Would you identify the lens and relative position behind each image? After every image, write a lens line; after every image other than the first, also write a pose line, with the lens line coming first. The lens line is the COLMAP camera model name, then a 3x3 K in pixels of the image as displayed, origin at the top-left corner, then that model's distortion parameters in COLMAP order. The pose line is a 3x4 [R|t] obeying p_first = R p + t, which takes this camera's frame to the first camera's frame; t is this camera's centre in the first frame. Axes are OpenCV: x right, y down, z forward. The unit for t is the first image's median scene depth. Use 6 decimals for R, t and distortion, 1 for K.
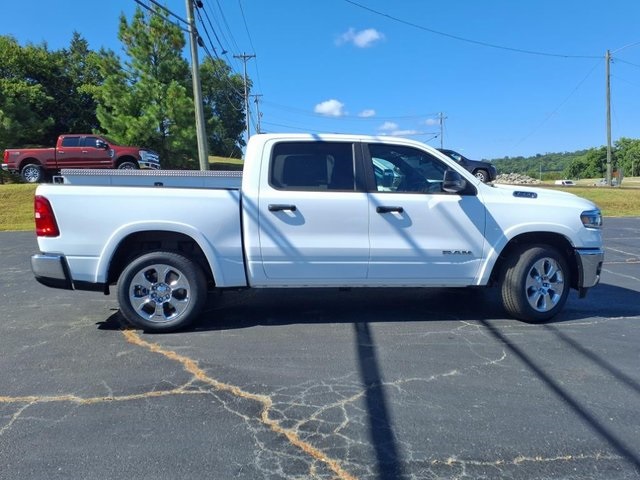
lens RADIAL K [[545.0, 0, 320.0], [0, 545.0, 240.0], [0, 0, 1]] dist [0.064824, -0.007563]
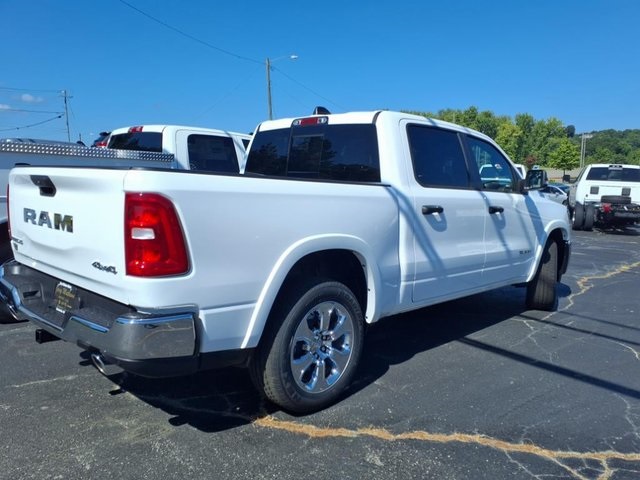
lens RADIAL K [[533.6, 0, 320.1], [0, 533.6, 257.8], [0, 0, 1]] dist [0.066100, -0.003871]
pose [[0.734959, -0.074019, 0.674060, -0.702548], [0.038077, 0.996961, 0.067959, -0.048463], [-0.677042, -0.024281, 0.735544, 0.544573]]
